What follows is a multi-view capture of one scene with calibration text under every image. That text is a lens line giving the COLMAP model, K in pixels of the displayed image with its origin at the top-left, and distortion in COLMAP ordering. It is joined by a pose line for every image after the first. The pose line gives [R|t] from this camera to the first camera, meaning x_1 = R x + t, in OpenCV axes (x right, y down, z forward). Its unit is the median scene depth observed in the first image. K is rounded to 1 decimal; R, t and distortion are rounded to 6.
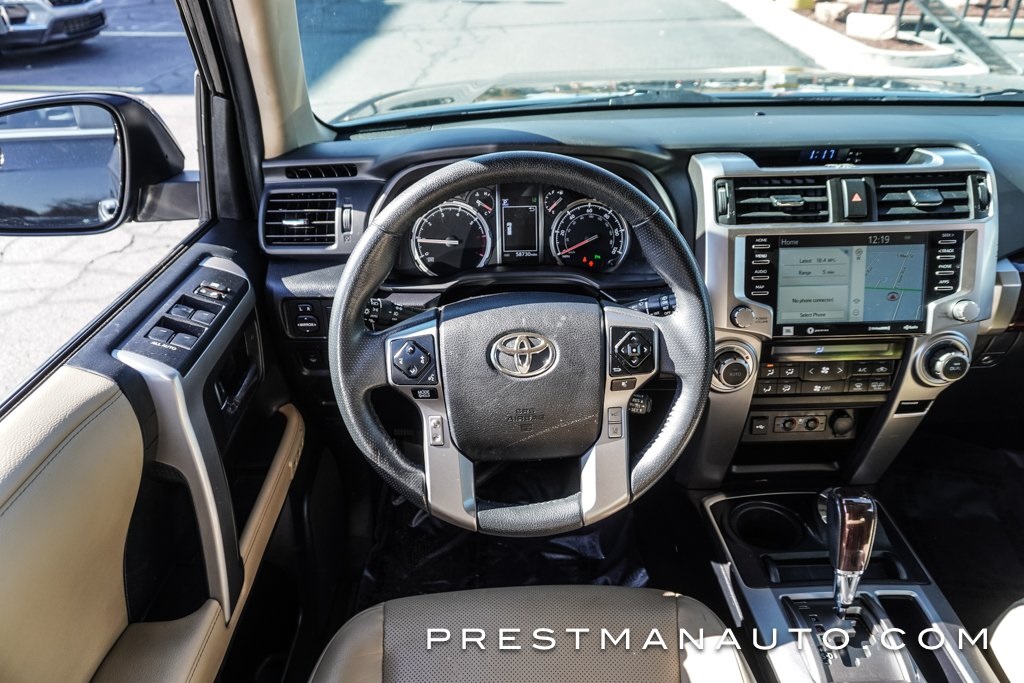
lens RADIAL K [[691.9, 0, 512.0], [0, 691.9, 341.5], [0, 0, 1]] dist [-0.036393, 0.038567]
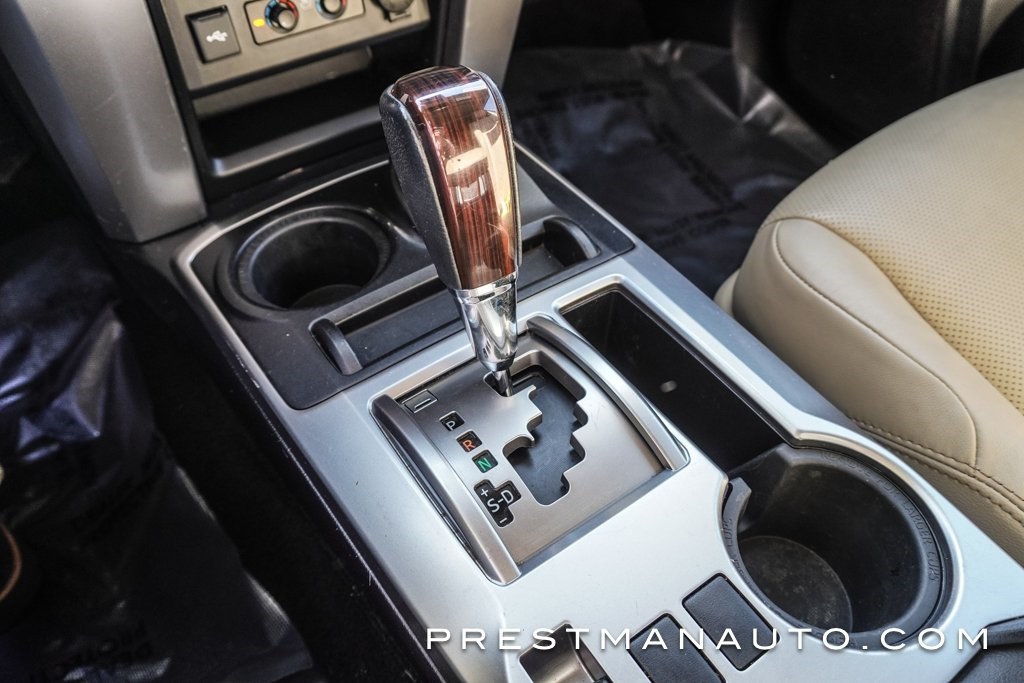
lens RADIAL K [[754.2, 0, 512.0], [0, 754.2, 341.5], [0, 0, 1]] dist [0.000276, -0.000026]
pose [[0.824524, -0.403518, 0.396654, 0.298562], [0.261273, 0.893320, 0.365671, 0.197416], [-0.501893, -0.197870, 0.841992, 0.586578]]
